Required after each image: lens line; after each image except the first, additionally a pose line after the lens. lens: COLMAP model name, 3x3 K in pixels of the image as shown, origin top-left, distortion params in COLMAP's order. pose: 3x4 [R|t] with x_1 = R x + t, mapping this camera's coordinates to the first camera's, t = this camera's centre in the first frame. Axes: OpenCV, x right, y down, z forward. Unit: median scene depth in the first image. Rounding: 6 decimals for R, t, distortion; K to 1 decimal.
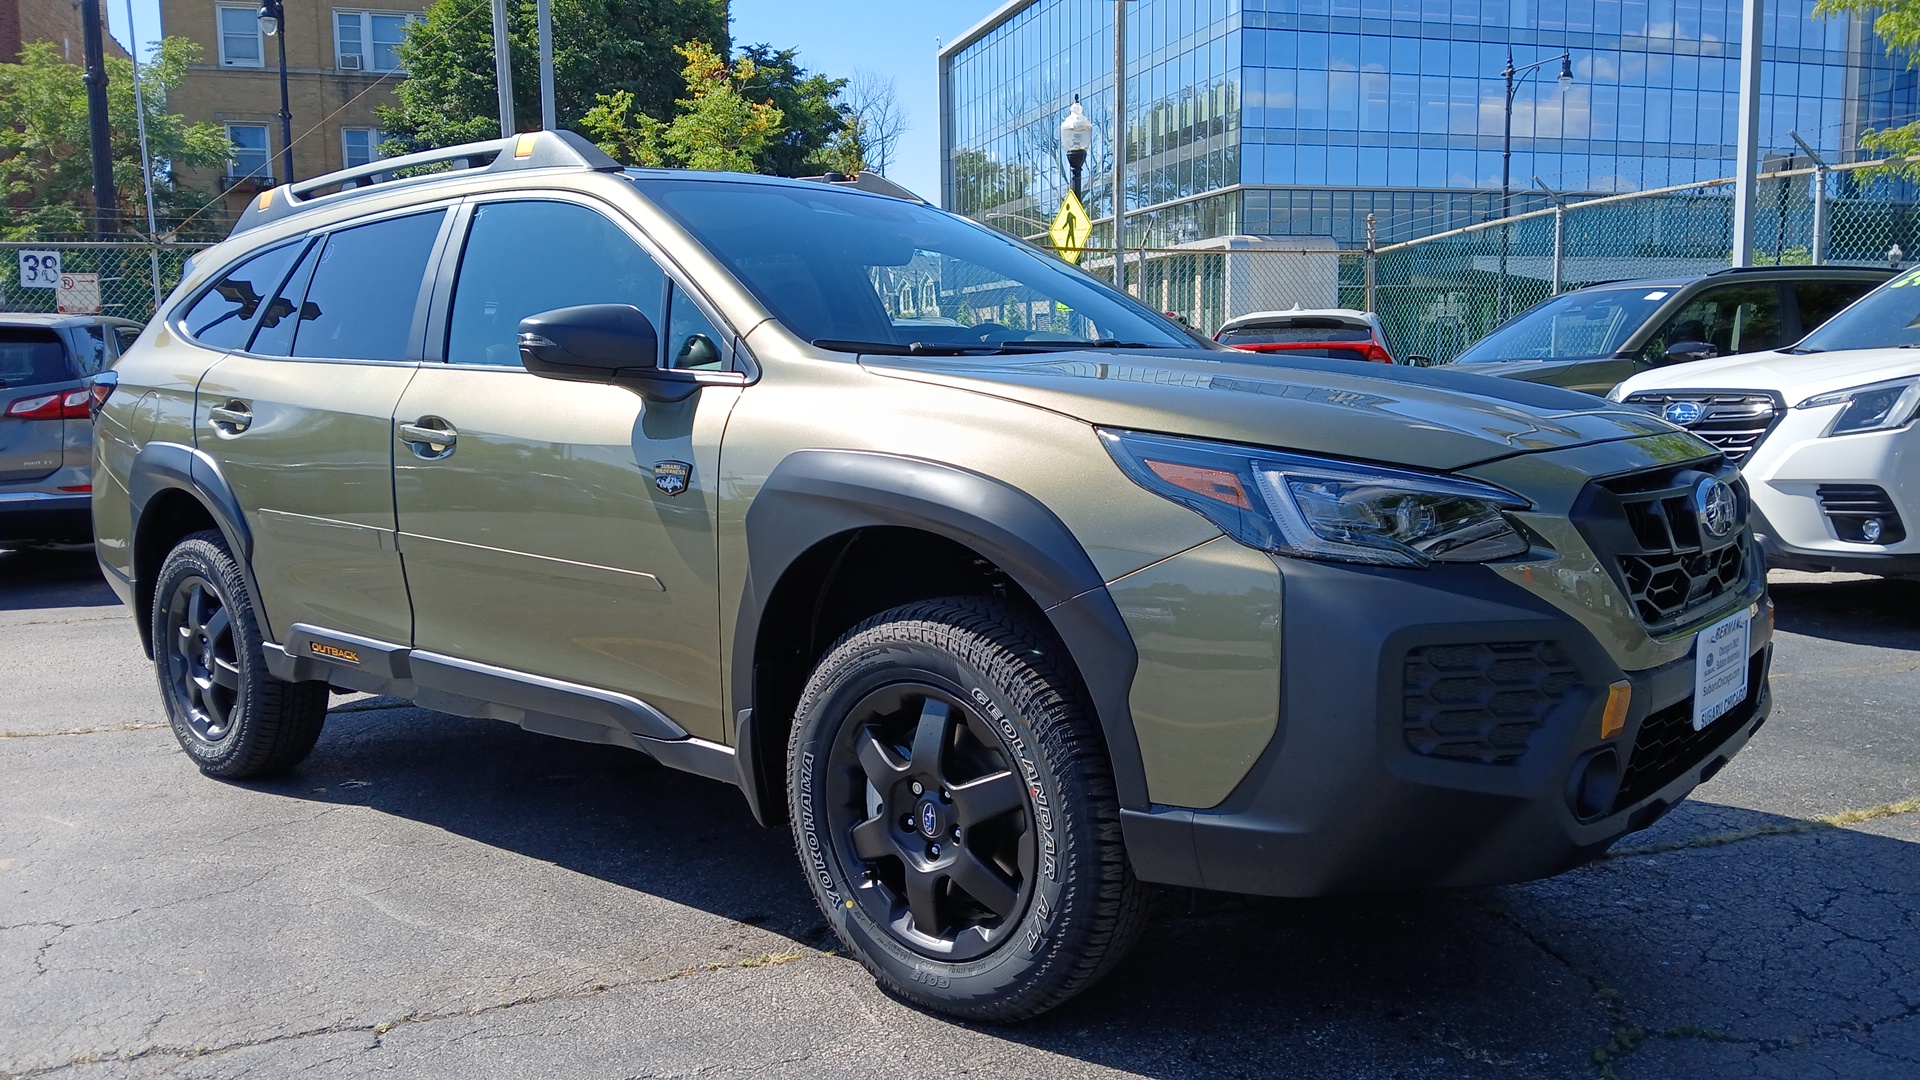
lens RADIAL K [[1519.6, 0, 965.3], [0, 1519.6, 542.7], [0, 0, 1]] dist [0.063477, -0.133941]
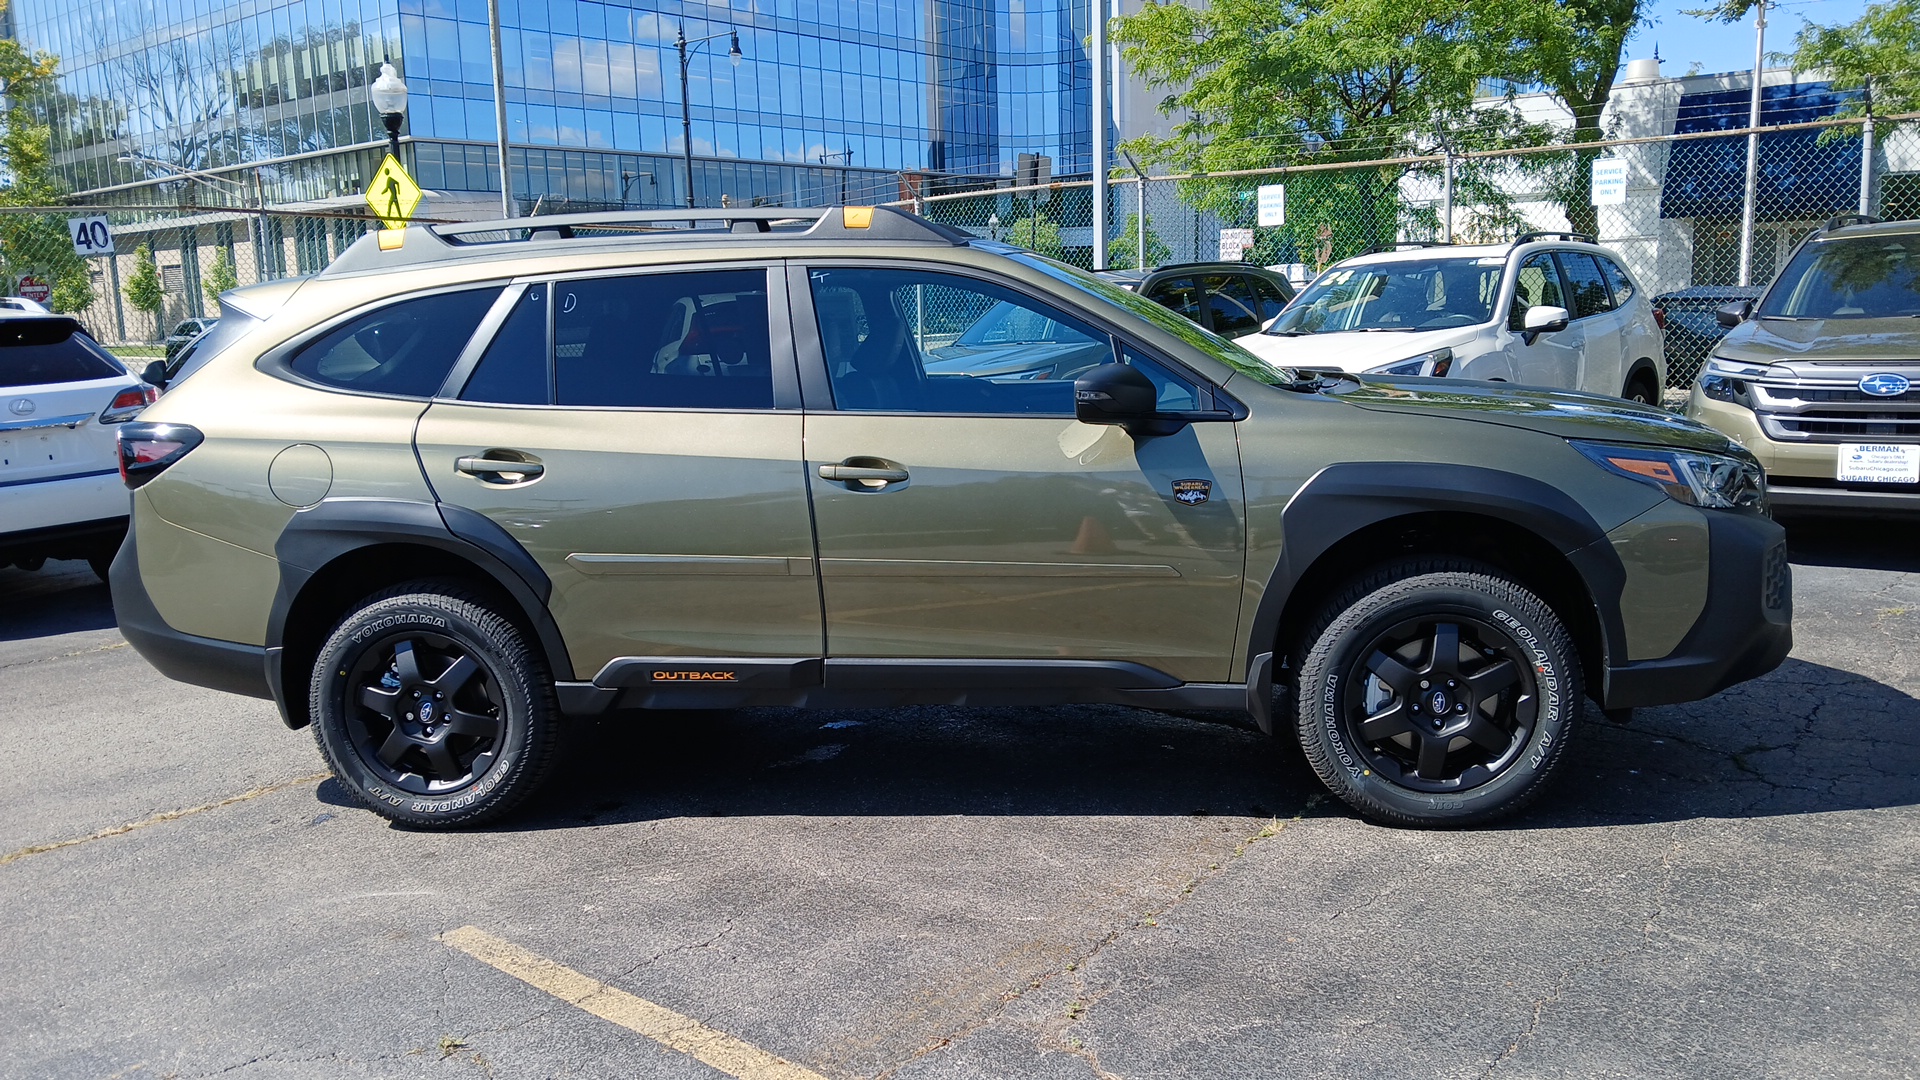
lens RADIAL K [[1519.6, 0, 956.4], [0, 1519.6, 542.0], [0, 0, 1]] dist [0.063477, -0.133941]
pose [[0.842783, -0.101077, 0.528678, -0.739248], [0.083844, 0.994873, 0.056549, -0.062924], [-0.531684, -0.003332, 0.846937, -0.019808]]
